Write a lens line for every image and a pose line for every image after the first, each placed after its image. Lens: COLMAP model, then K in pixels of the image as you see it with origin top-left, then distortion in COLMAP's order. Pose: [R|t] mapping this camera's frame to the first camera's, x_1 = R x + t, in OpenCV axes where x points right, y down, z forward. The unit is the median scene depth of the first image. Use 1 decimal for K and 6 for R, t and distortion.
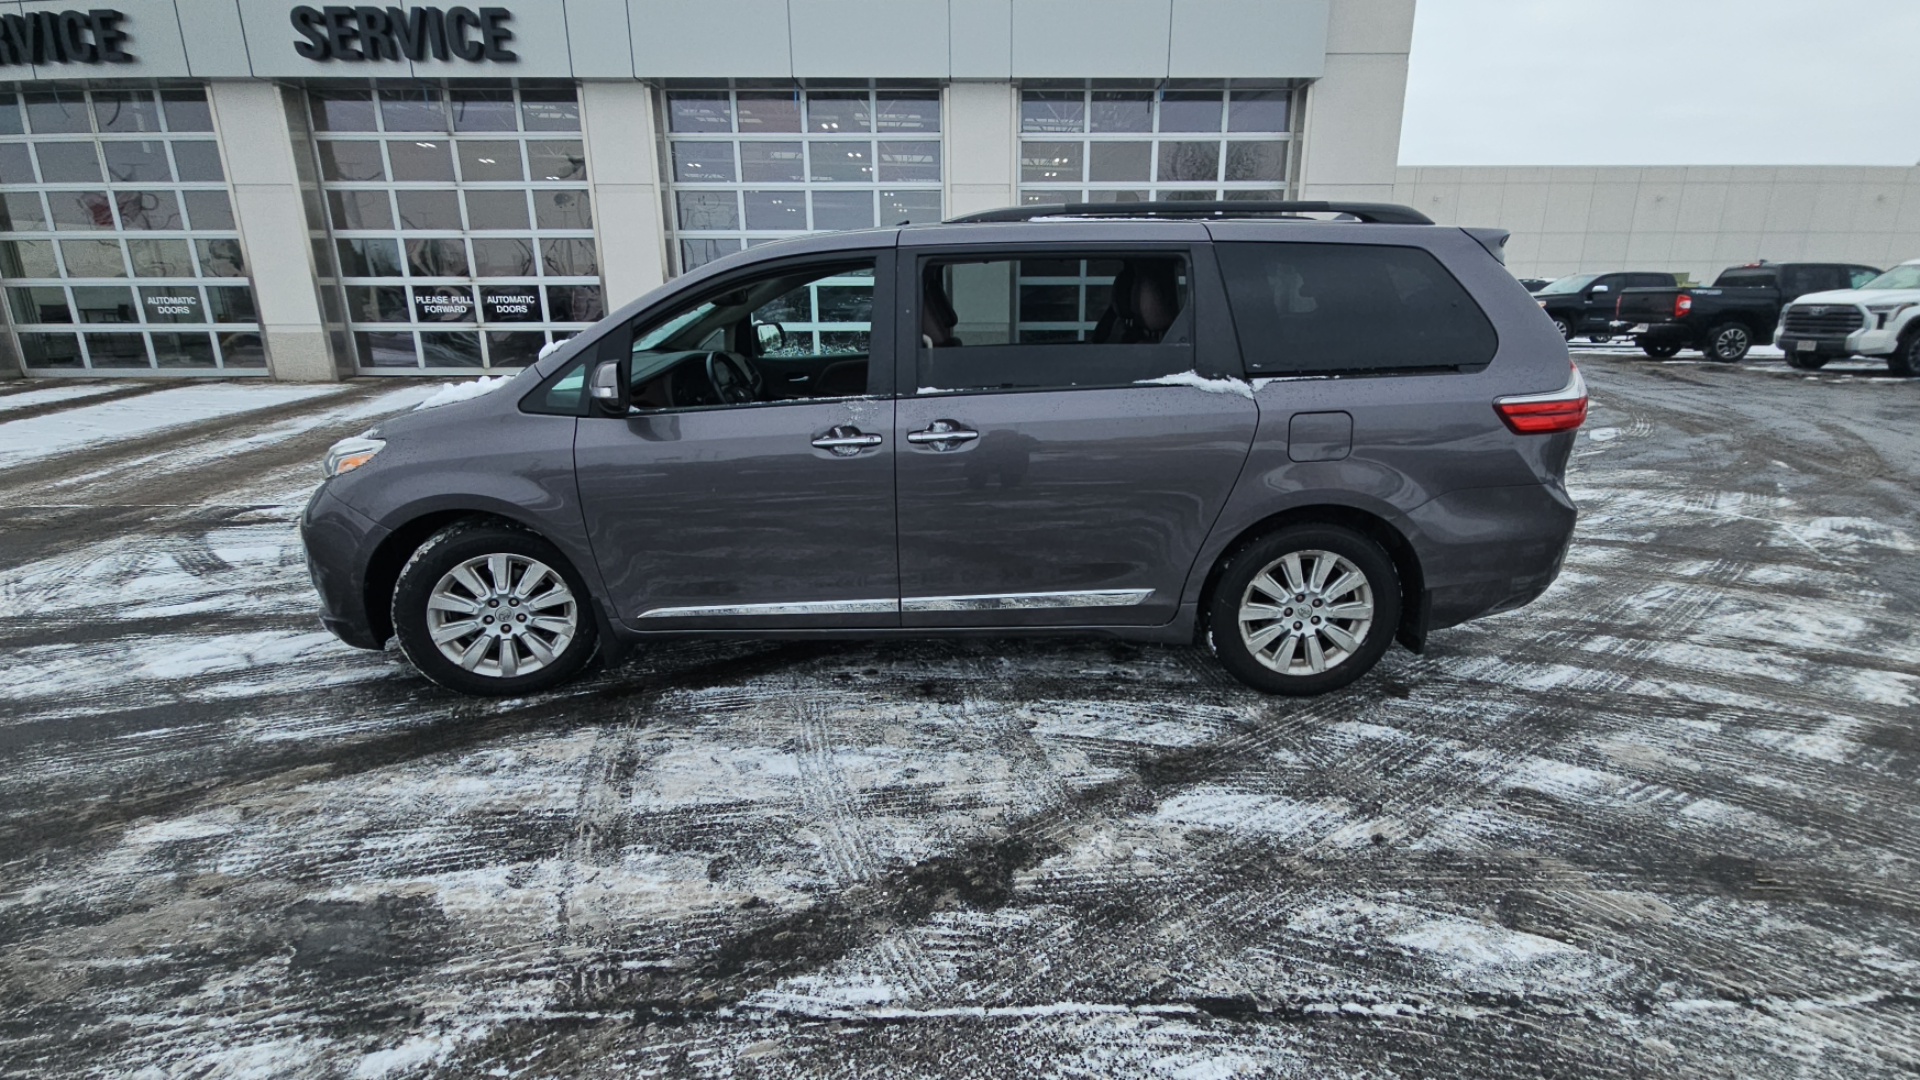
lens RADIAL K [[890.5, 0, 981.1], [0, 890.5, 536.3], [0, 0, 1]] dist [0.002927, -0.001161]
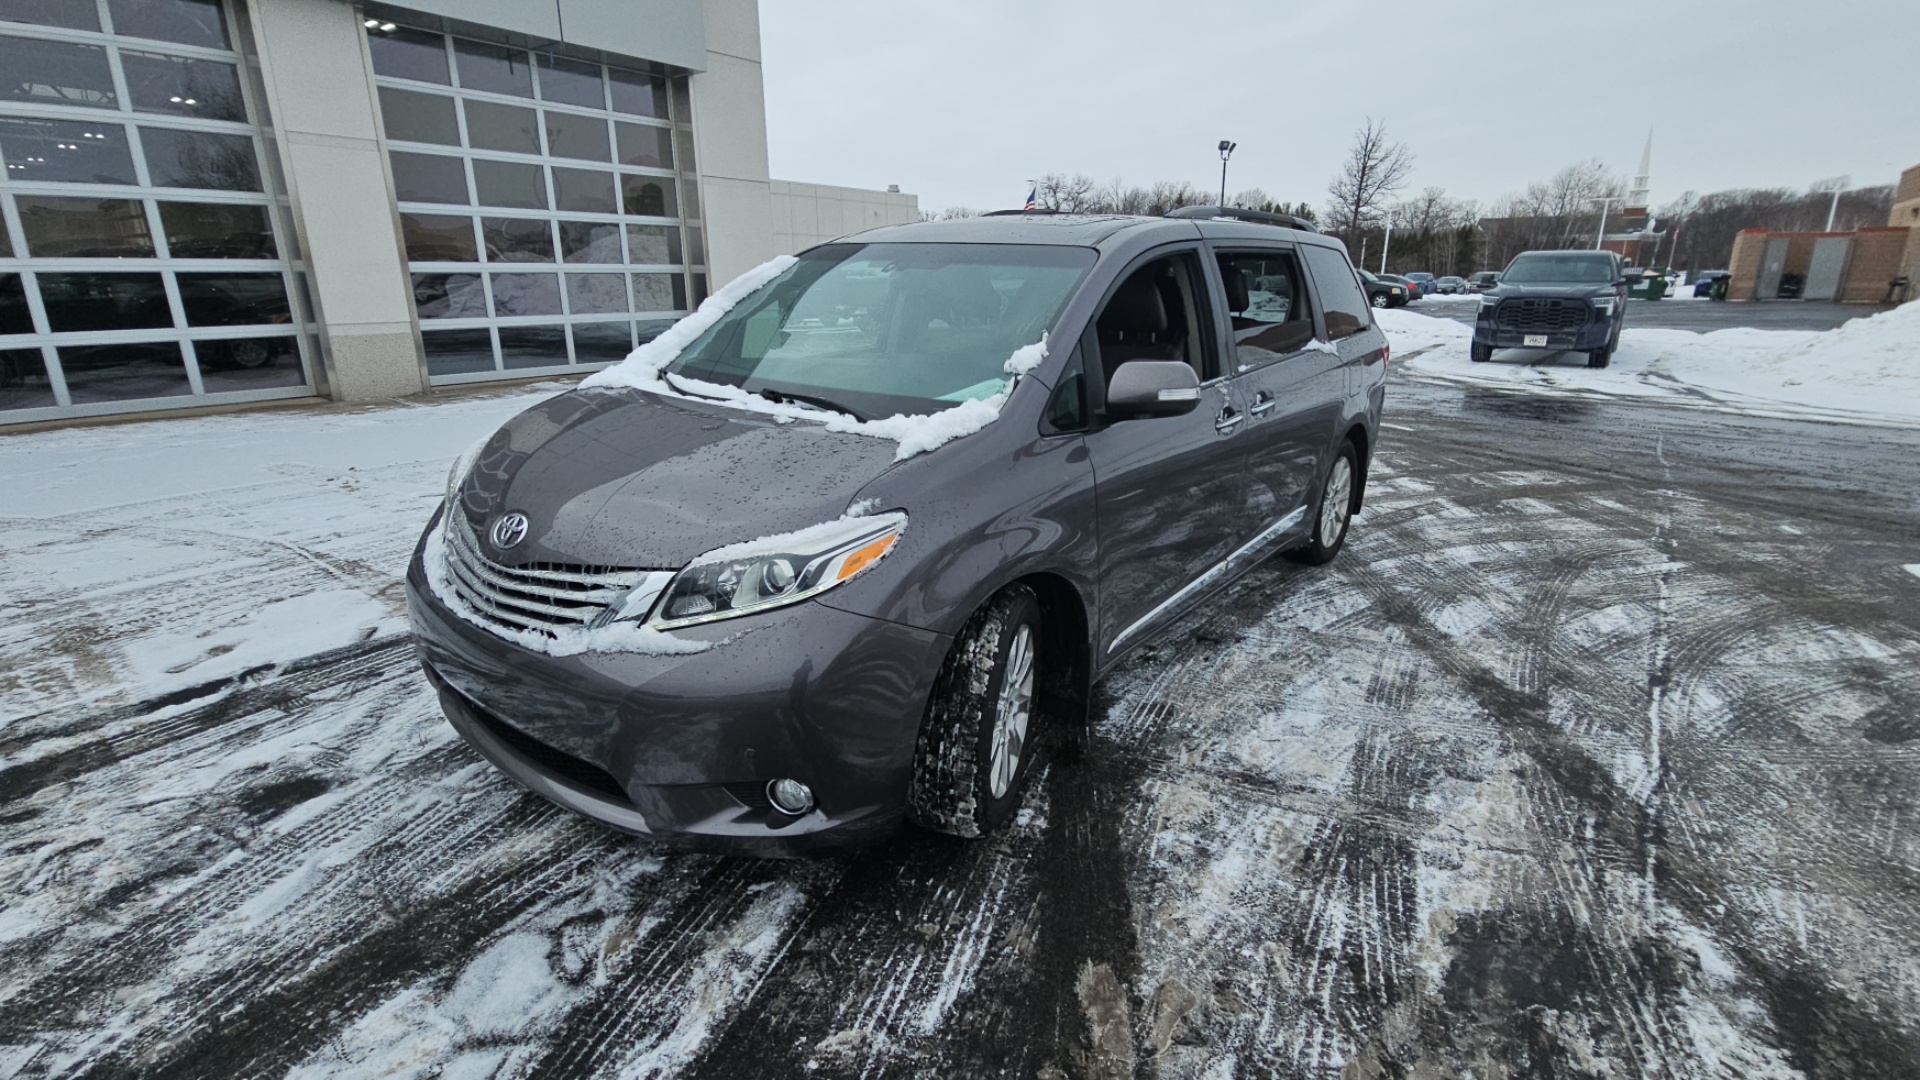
lens RADIAL K [[886.3, 0, 980.3], [0, 886.3, 543.0], [0, 0, 1]] dist [0.006831, -0.004317]
pose [[0.603914, -0.227726, 0.763825, -1.261664], [0.214385, 0.969410, 0.119516, -0.166589], [-0.767677, 0.091575, 0.634261, 0.607112]]
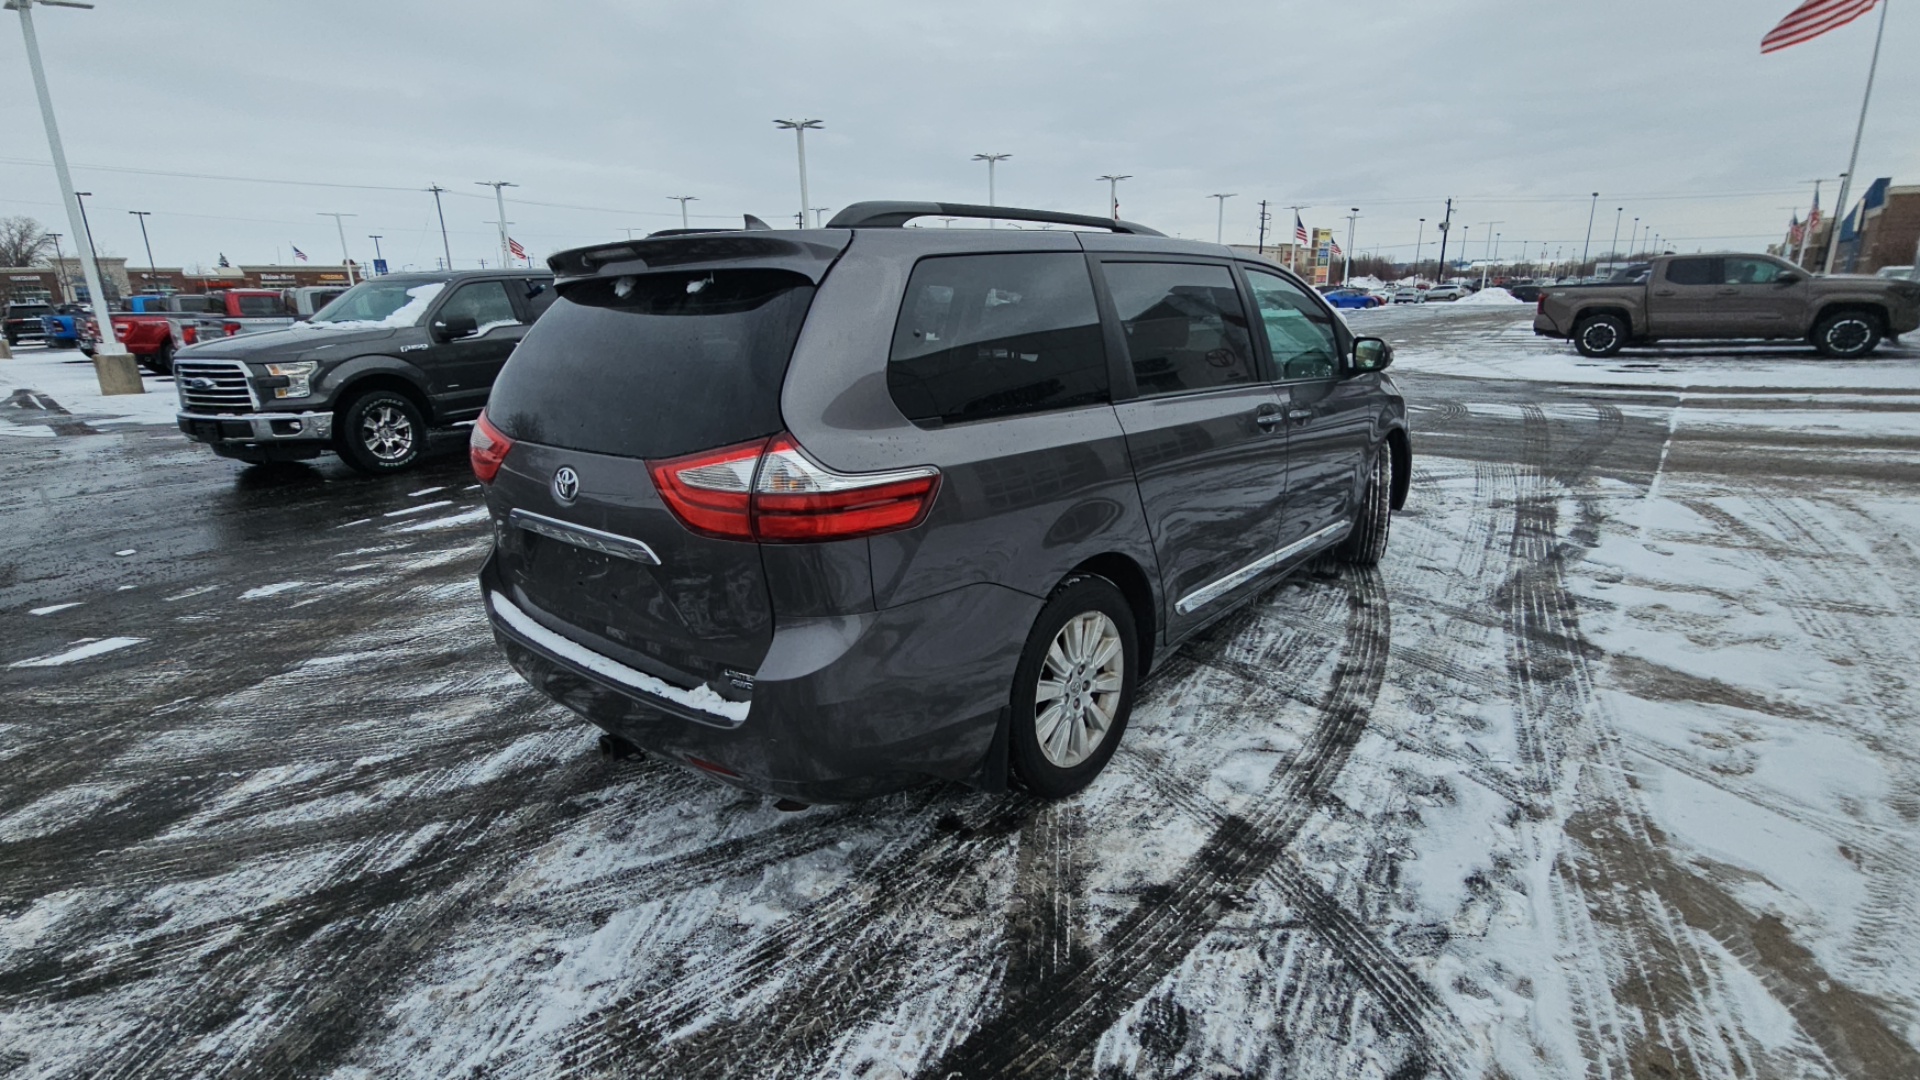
lens RADIAL K [[886.3, 0, 980.3], [0, 886.3, 543.0], [0, 0, 1]] dist [0.006831, -0.004317]
pose [[-0.632563, 0.231515, -0.739098, 1.160105], [-0.188573, 0.879525, 0.436893, -0.629326], [0.751202, 0.415736, -0.512697, 2.115447]]
